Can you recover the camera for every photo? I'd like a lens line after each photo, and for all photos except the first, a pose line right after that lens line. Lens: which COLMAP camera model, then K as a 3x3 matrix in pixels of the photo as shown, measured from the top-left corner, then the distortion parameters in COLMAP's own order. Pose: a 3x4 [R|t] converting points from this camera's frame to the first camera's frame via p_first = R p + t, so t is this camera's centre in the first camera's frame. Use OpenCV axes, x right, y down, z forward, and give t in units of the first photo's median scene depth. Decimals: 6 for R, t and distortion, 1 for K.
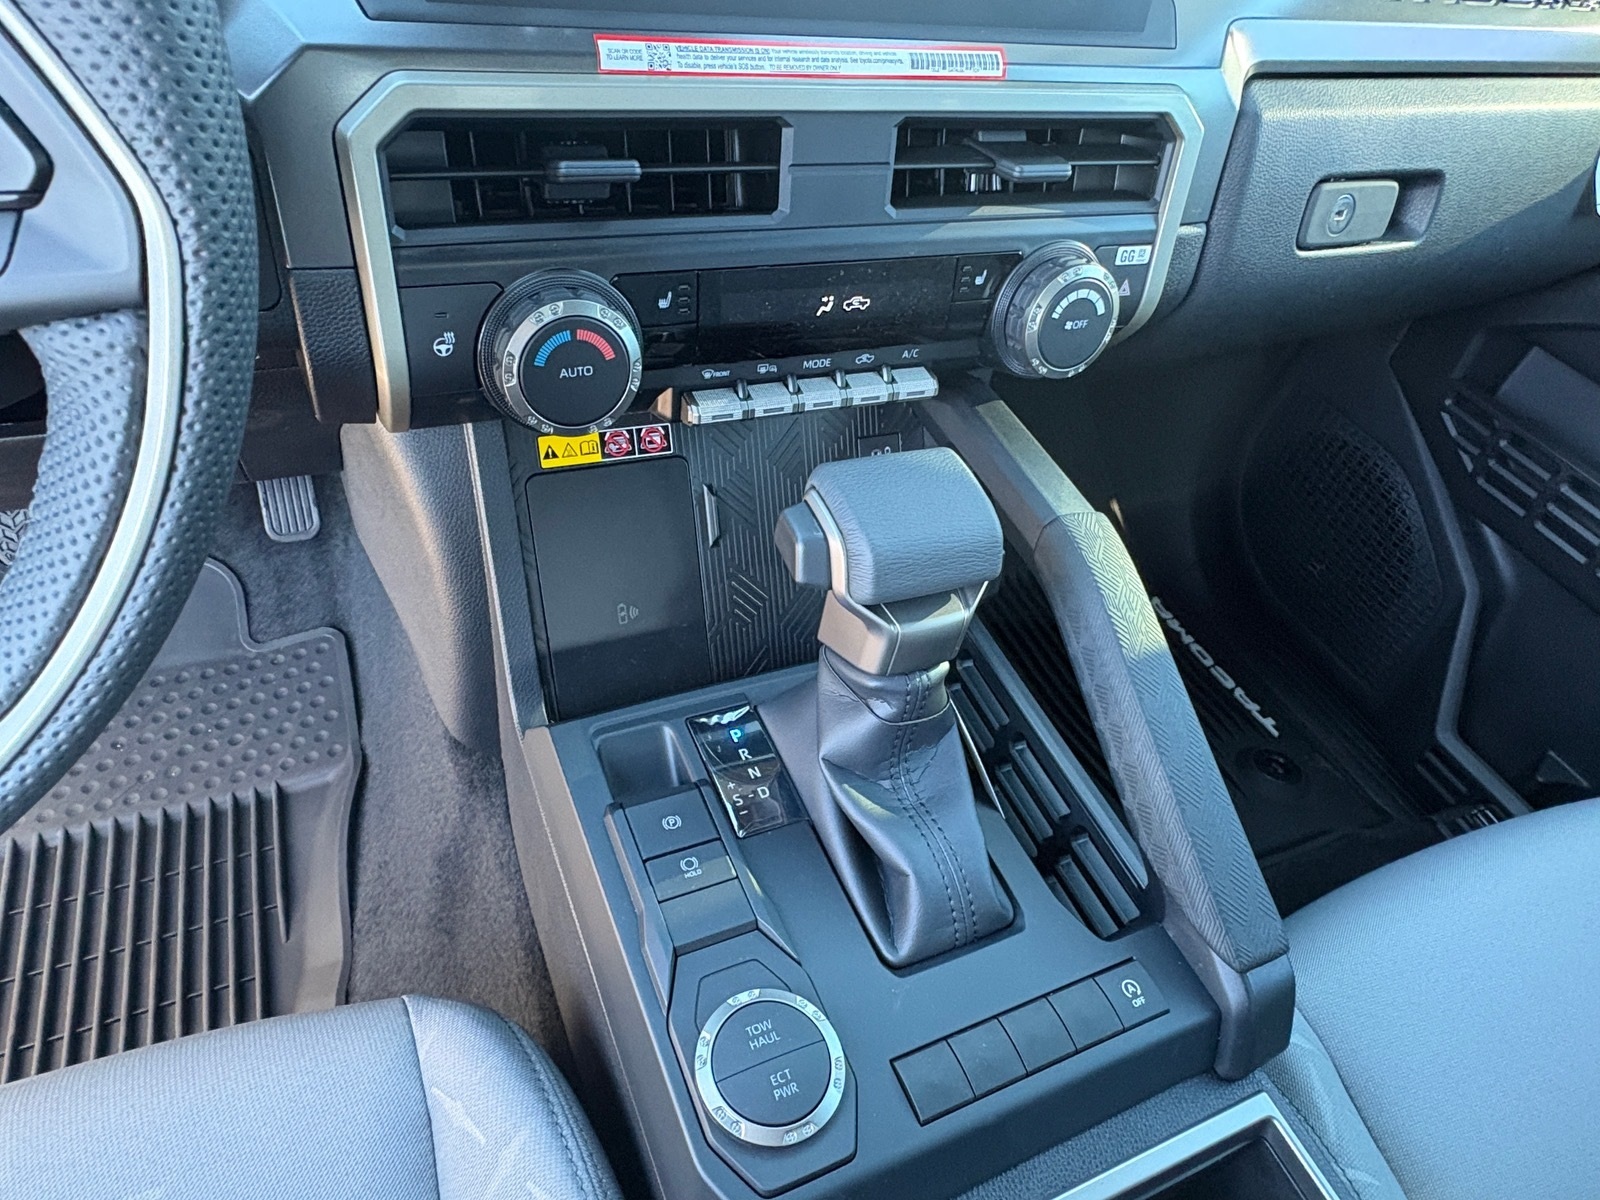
lens RADIAL K [[1000.7, 0, 771.8], [0, 1000.7, 603.0], [0, 0, 1]] dist [0.013810, 0.001405]
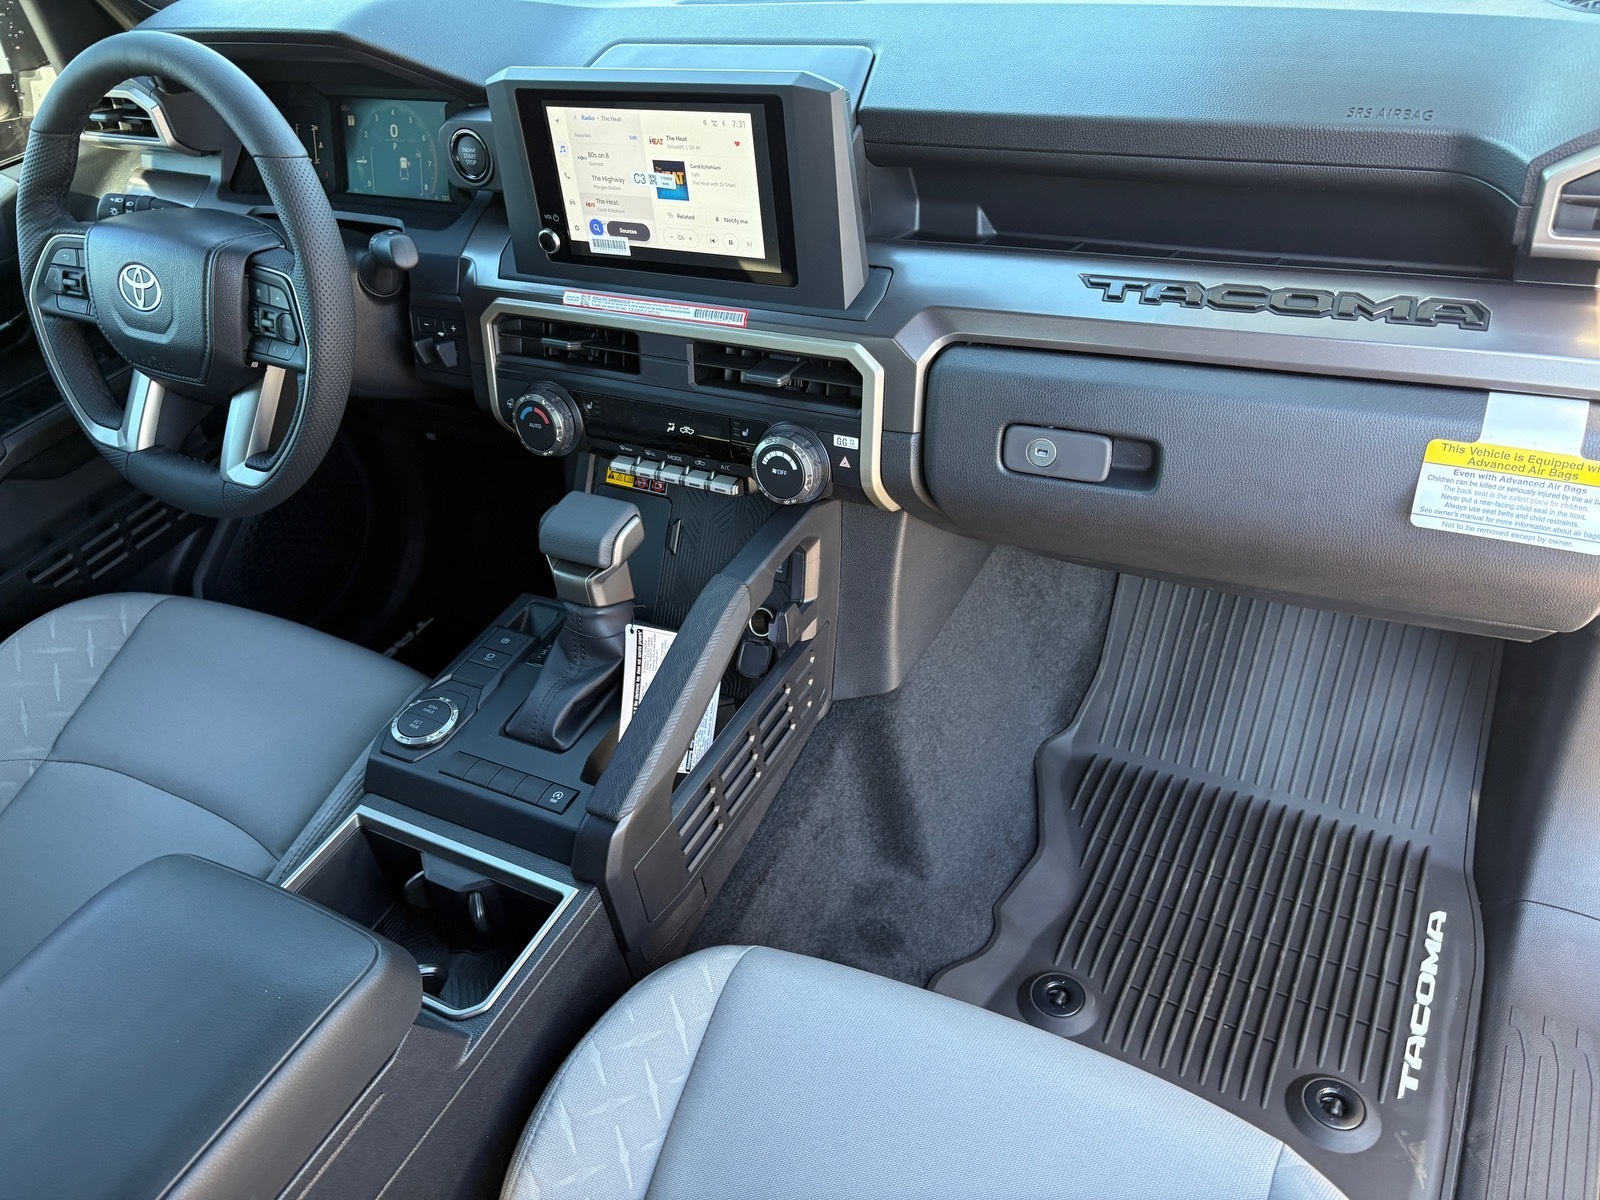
lens RADIAL K [[1233.4, 0, 796.0], [0, 1233.4, 615.0], [0, 0, 1]] dist [0.015325, 0.005685]
pose [[0.570769, 0.304128, -0.762712, 1.913964], [-0.399399, 0.914418, 0.065733, -0.209419], [0.717428, 0.267108, 0.643390, -0.195293]]
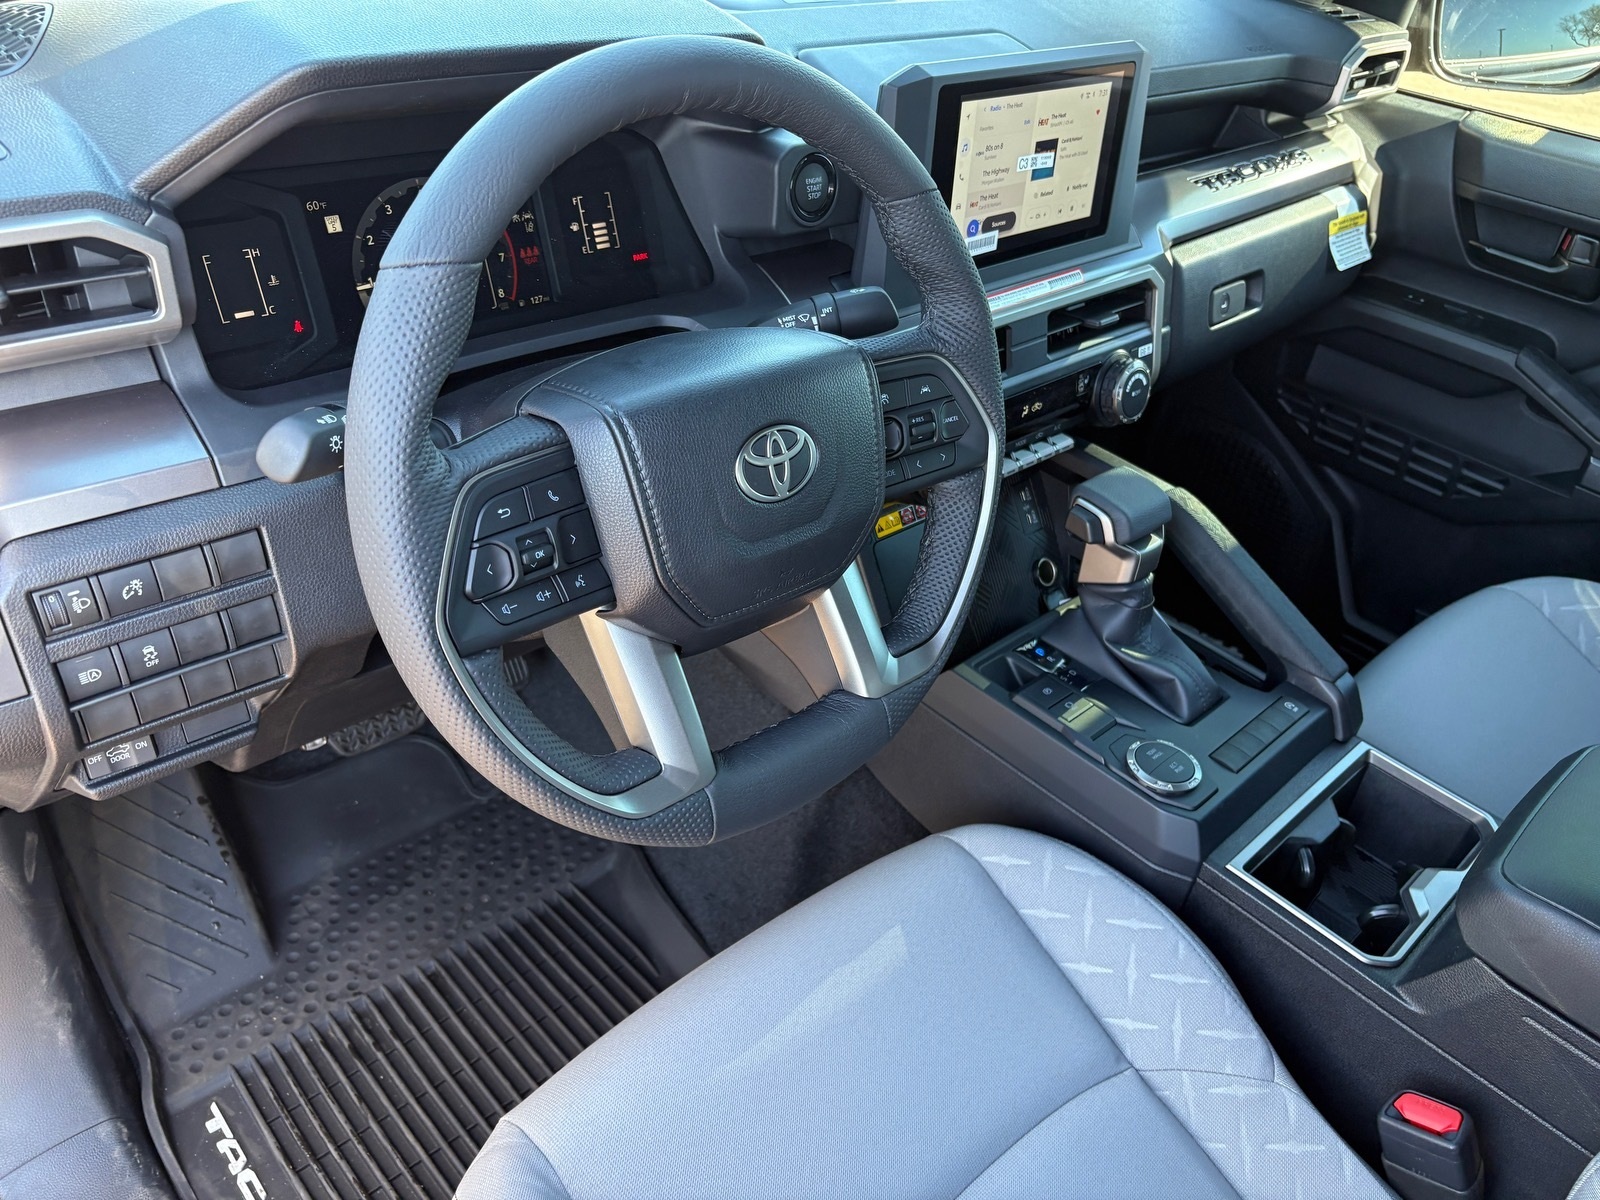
lens RADIAL K [[1233.4, 0, 791.0], [0, 1233.4, 601.2], [0, 0, 1]] dist [0.015325, 0.005685]
pose [[0.940124, -0.242691, 0.239307, -0.927273], [0.272187, 0.957182, -0.098574, 0.138378], [-0.205138, 0.157808, 0.965927, -0.995680]]
